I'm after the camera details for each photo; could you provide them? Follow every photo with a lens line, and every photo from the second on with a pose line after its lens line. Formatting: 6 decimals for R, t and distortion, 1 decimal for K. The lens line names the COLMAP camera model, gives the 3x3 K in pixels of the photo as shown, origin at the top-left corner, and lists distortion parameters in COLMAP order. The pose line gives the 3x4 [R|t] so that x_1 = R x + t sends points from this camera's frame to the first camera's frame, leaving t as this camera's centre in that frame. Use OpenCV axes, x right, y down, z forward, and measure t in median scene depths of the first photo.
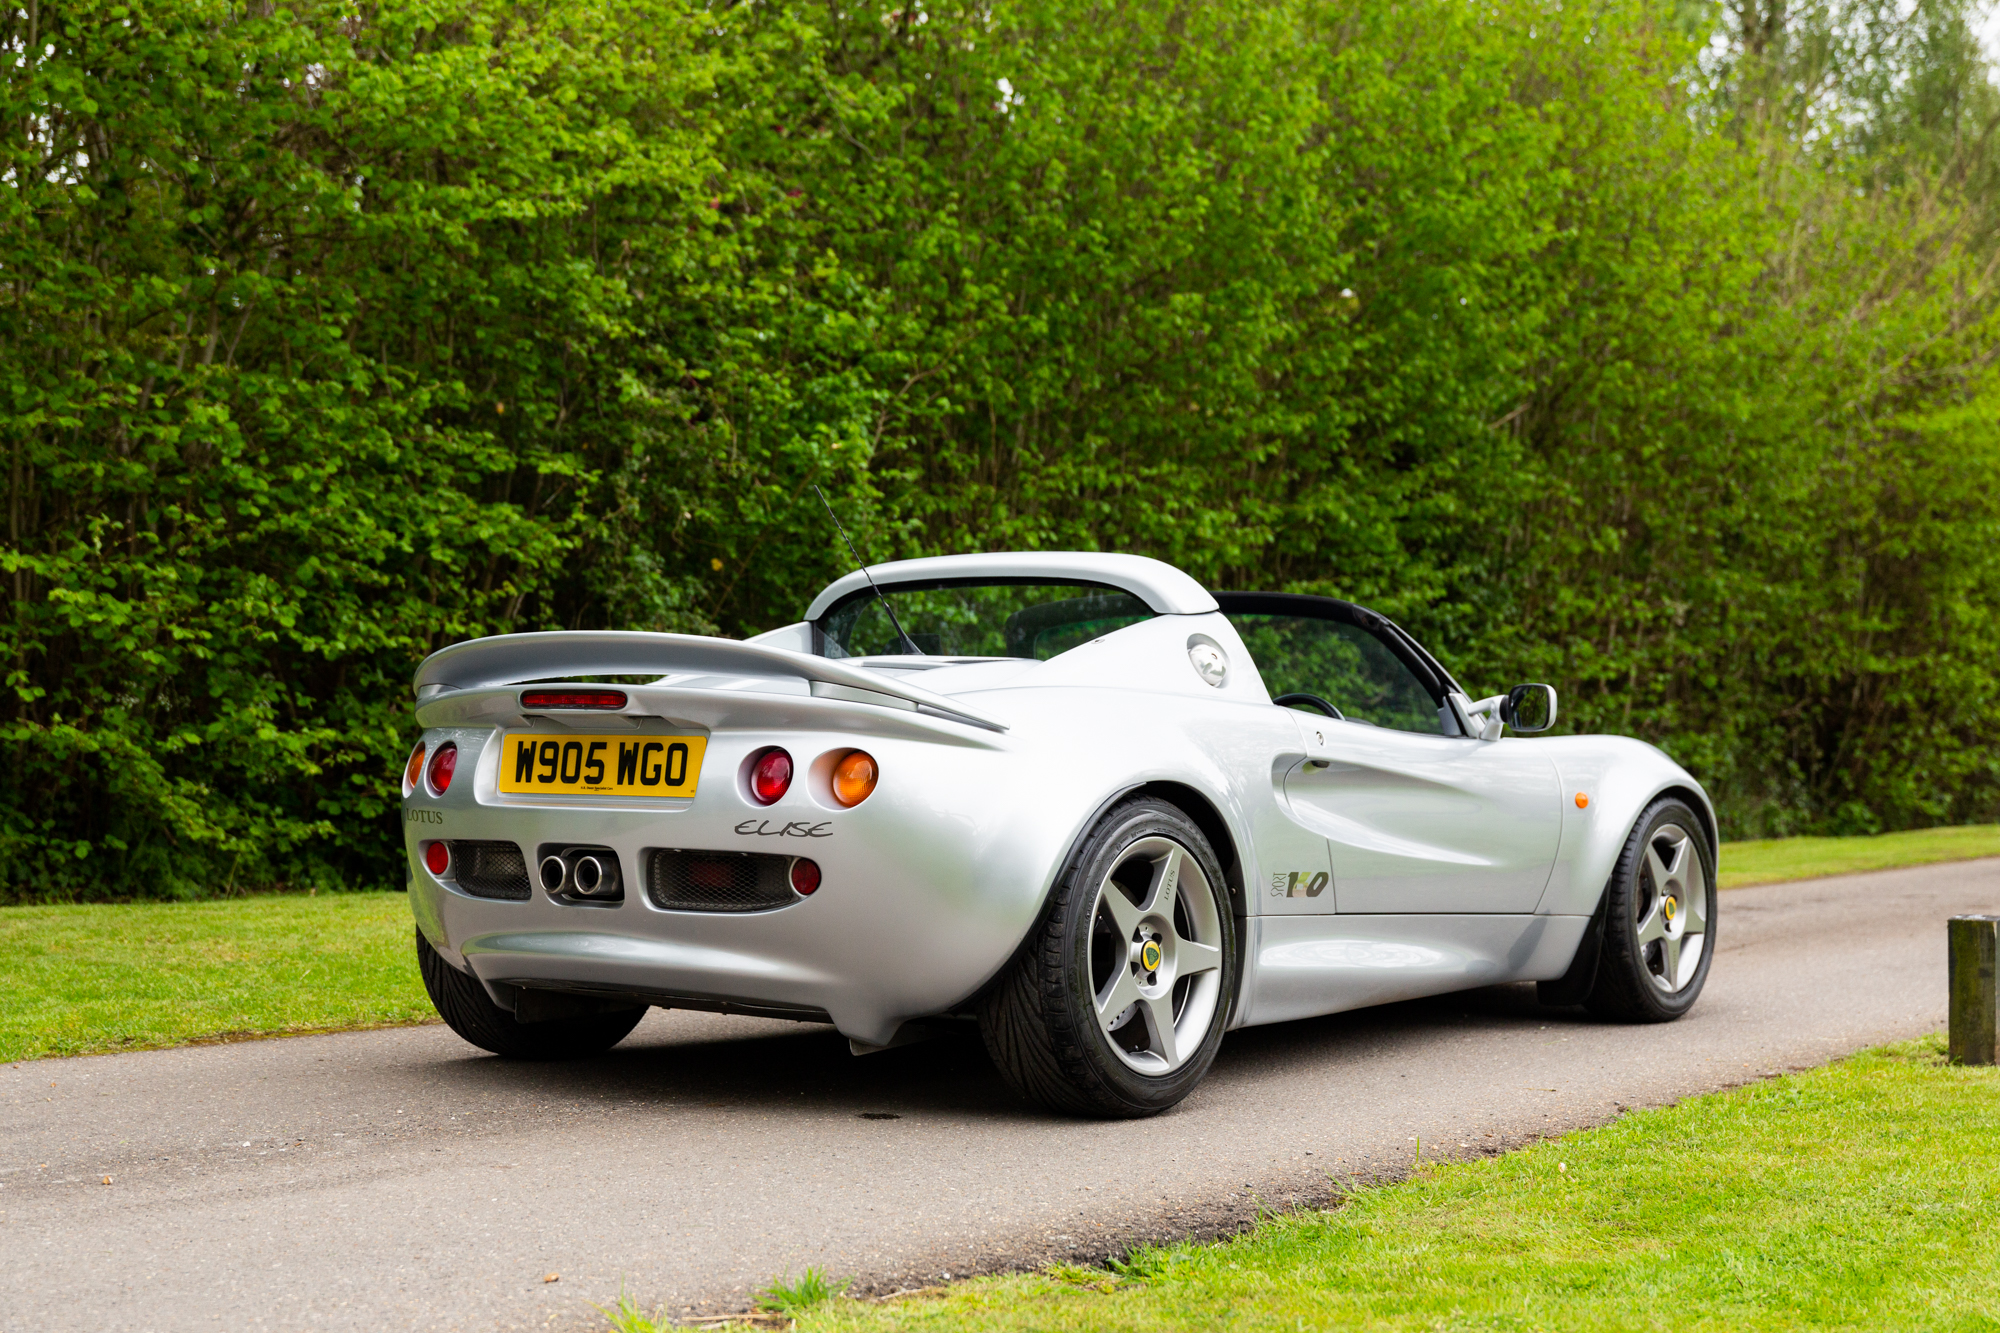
lens RADIAL K [[3044.2, 0, 1037.1], [0, 3044.2, 667.0], [0, 0, 1]] dist [-0.032266, 0.000000]
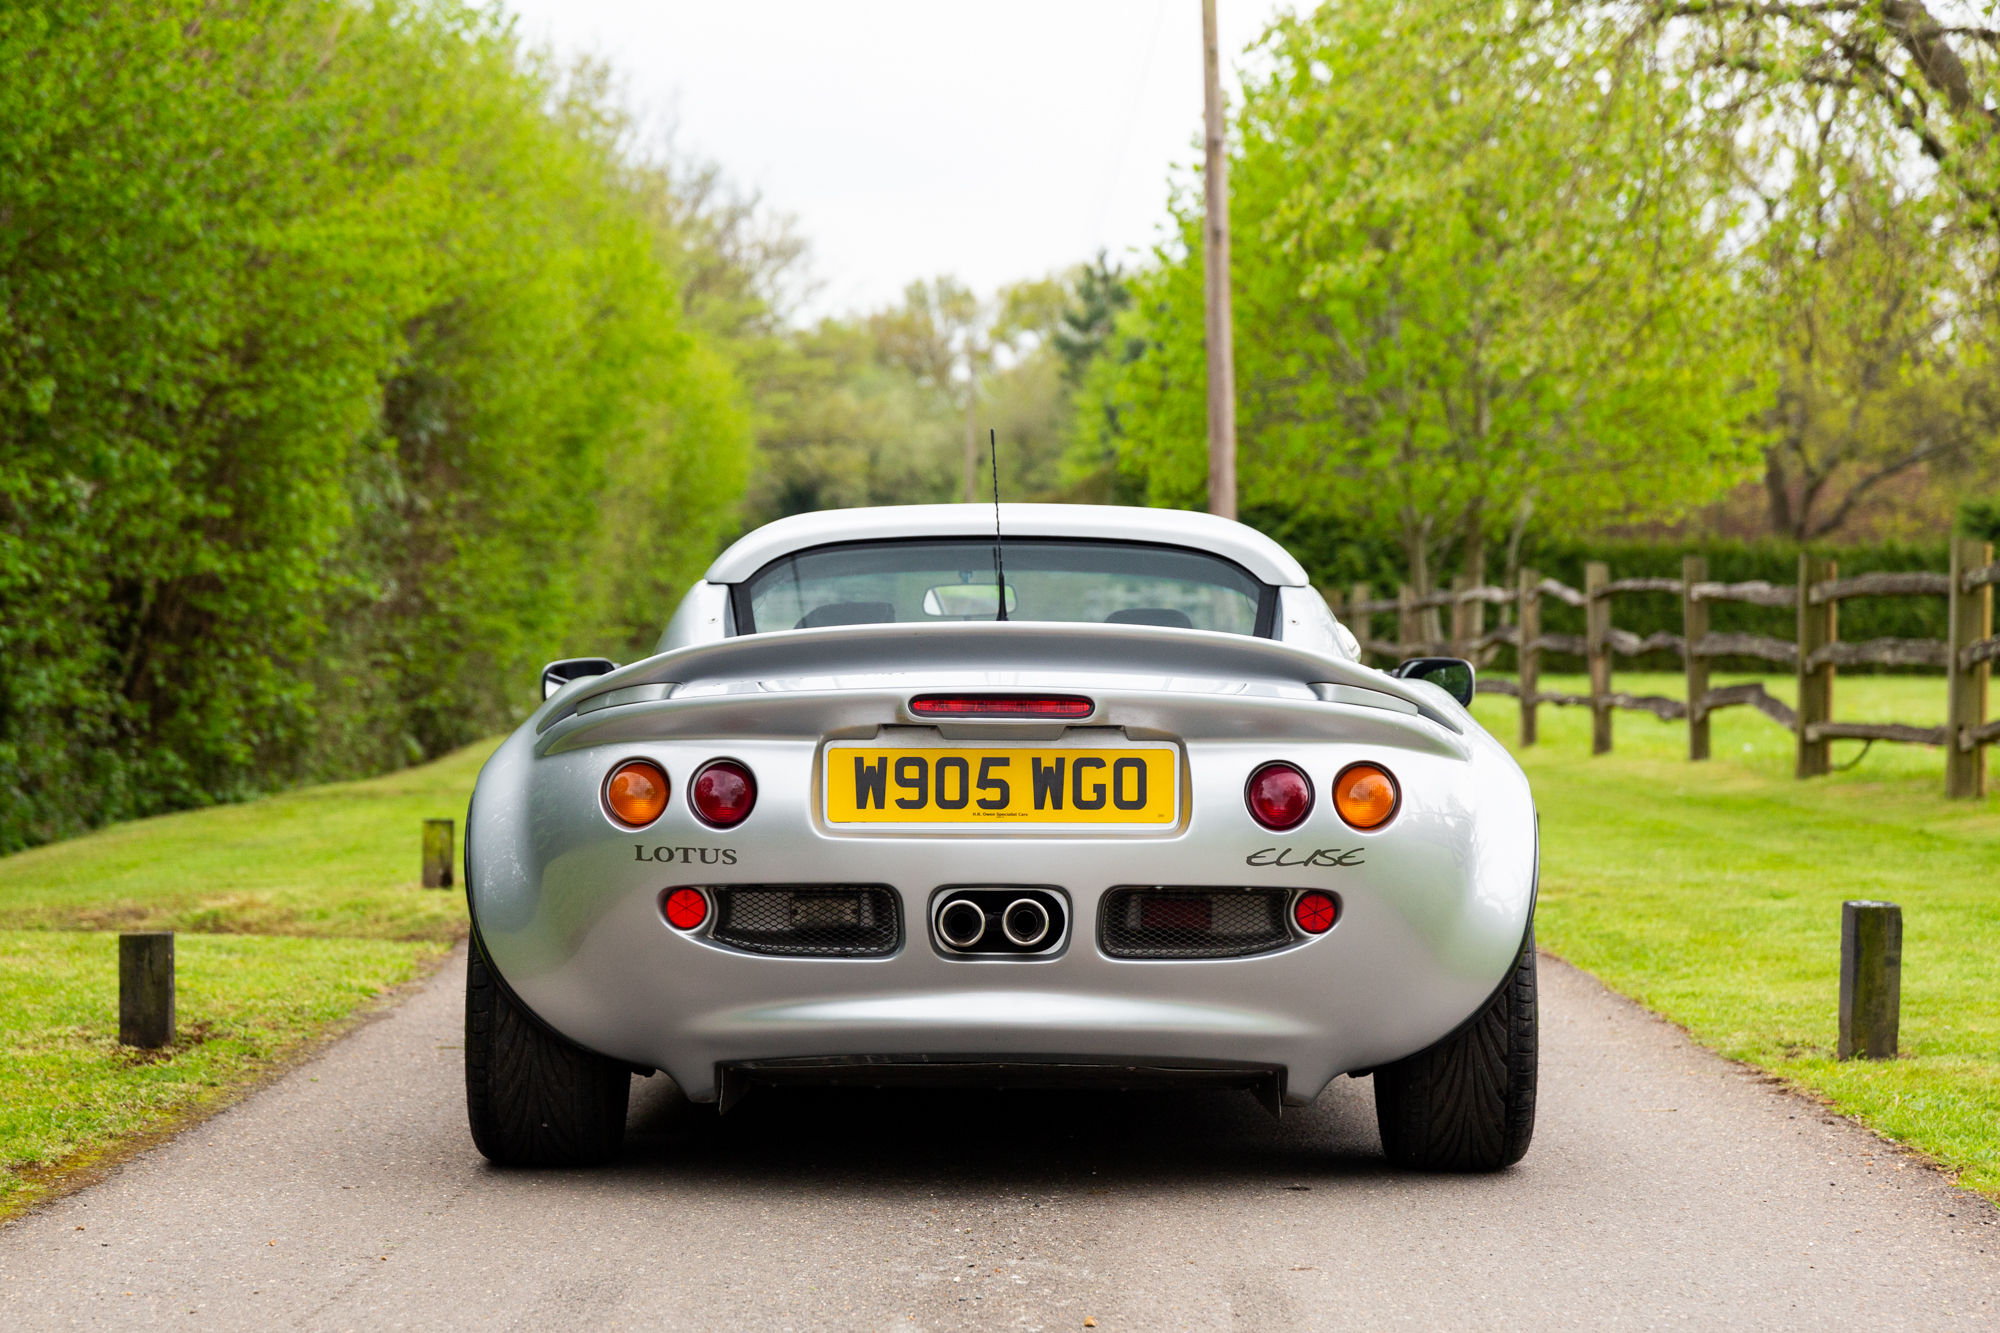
lens RADIAL K [[4467.9, 0, 951.1], [0, 4467.9, 783.0], [0, 0, 1]] dist [0.003884, 0.000000]
pose [[0.813110, -0.025719, 0.581541, -0.829896], [-0.007780, 0.998454, 0.055035, -0.033241], [-0.582057, -0.049274, 0.811653, 0.040269]]
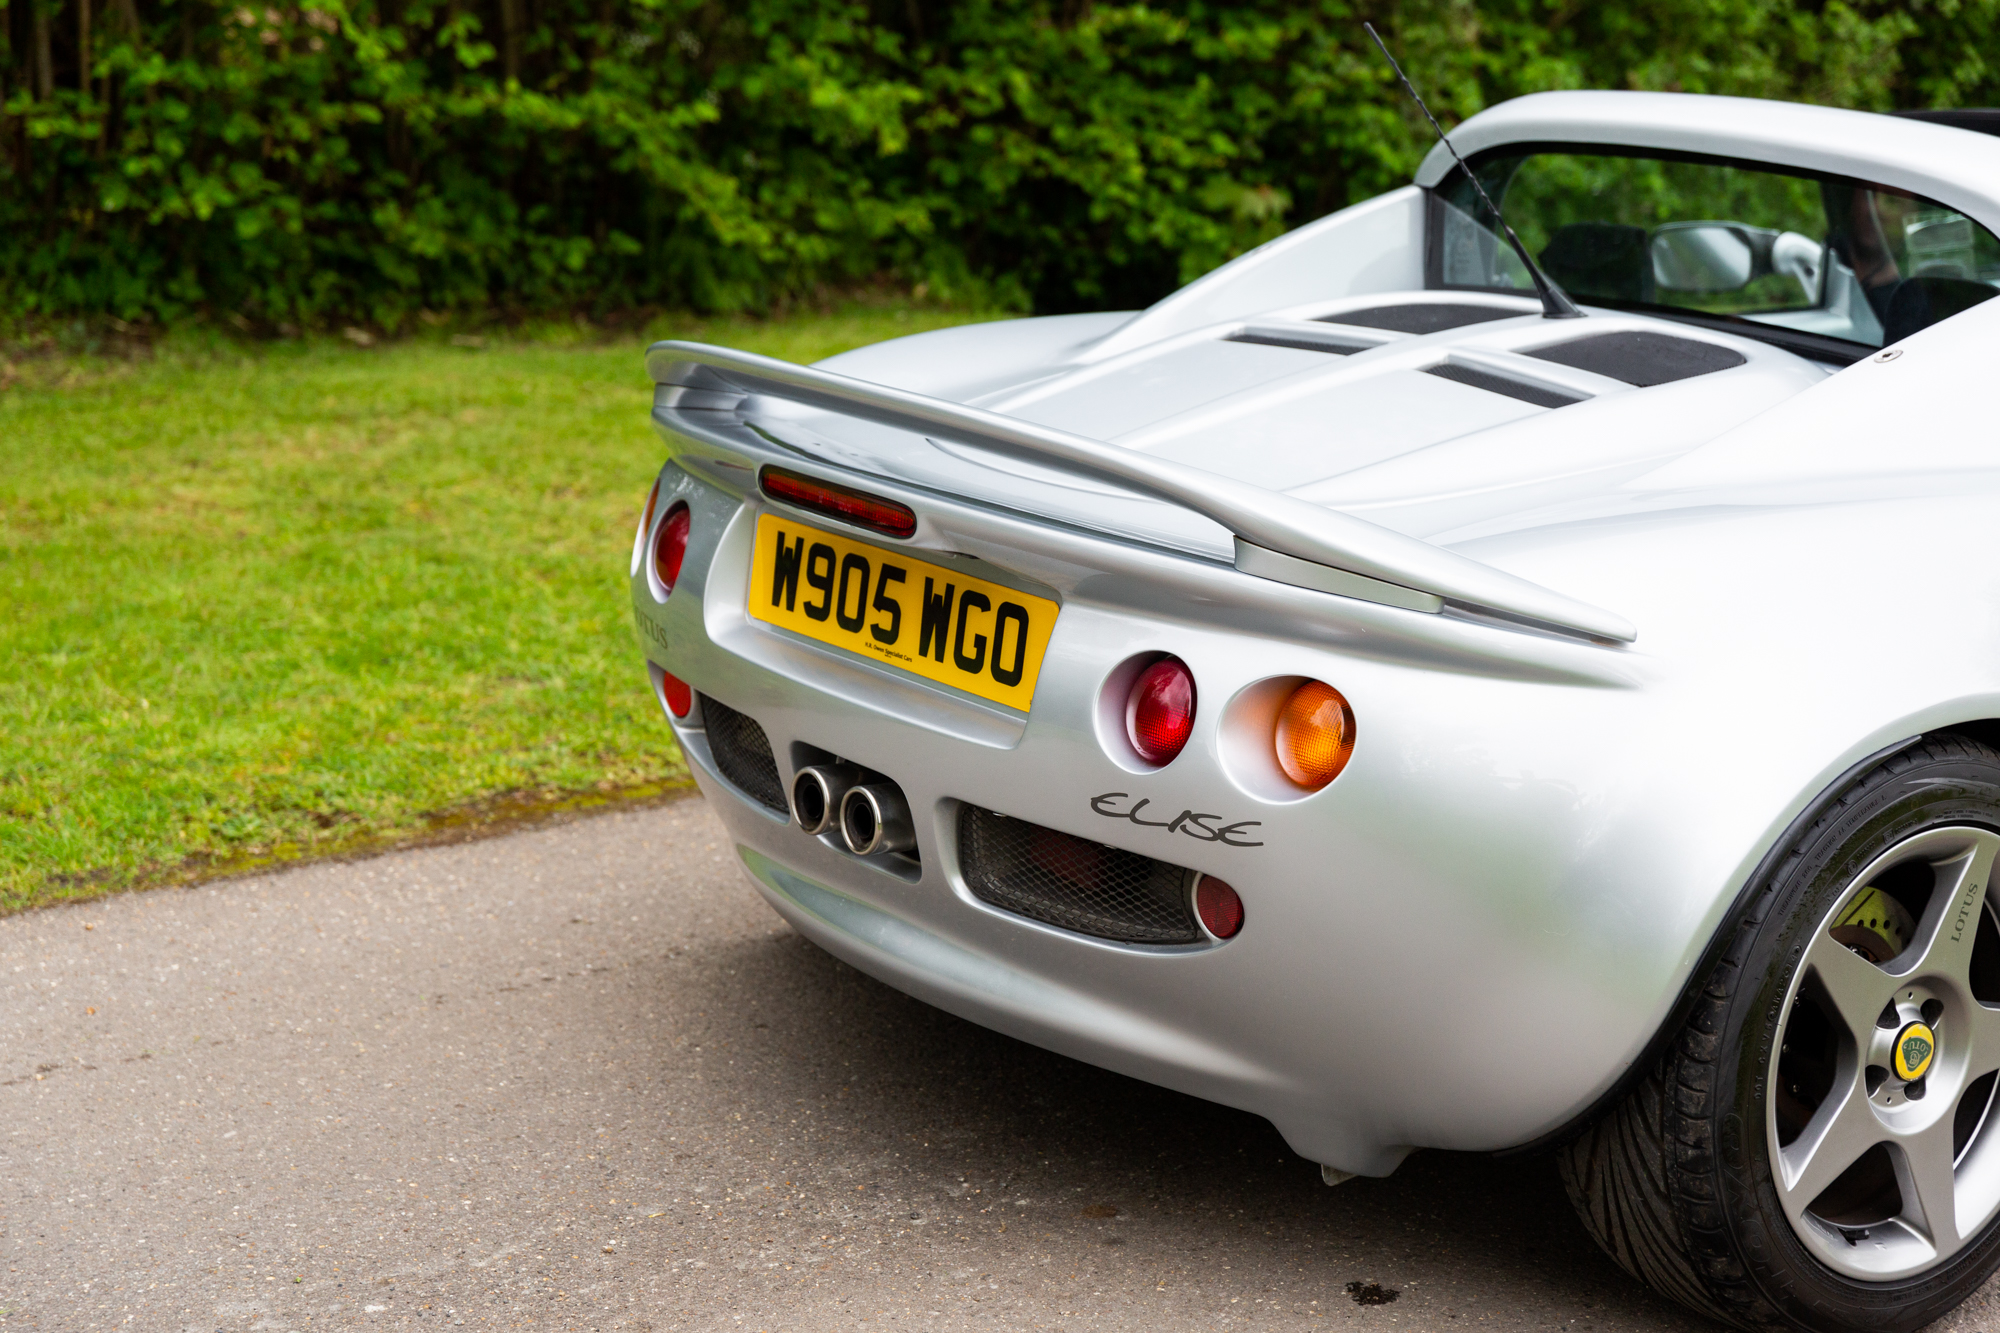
lens RADIAL K [[3645.8, 0, 993.2], [0, 3645.8, 664.2], [0, 0, 1]] dist [-0.007509, 0.000000]
pose [[0.955564, 0.073961, -0.285355, 0.058055], [0.001324, 0.966927, 0.255050, -0.121647], [0.294781, -0.244095, 0.923862, 0.394171]]
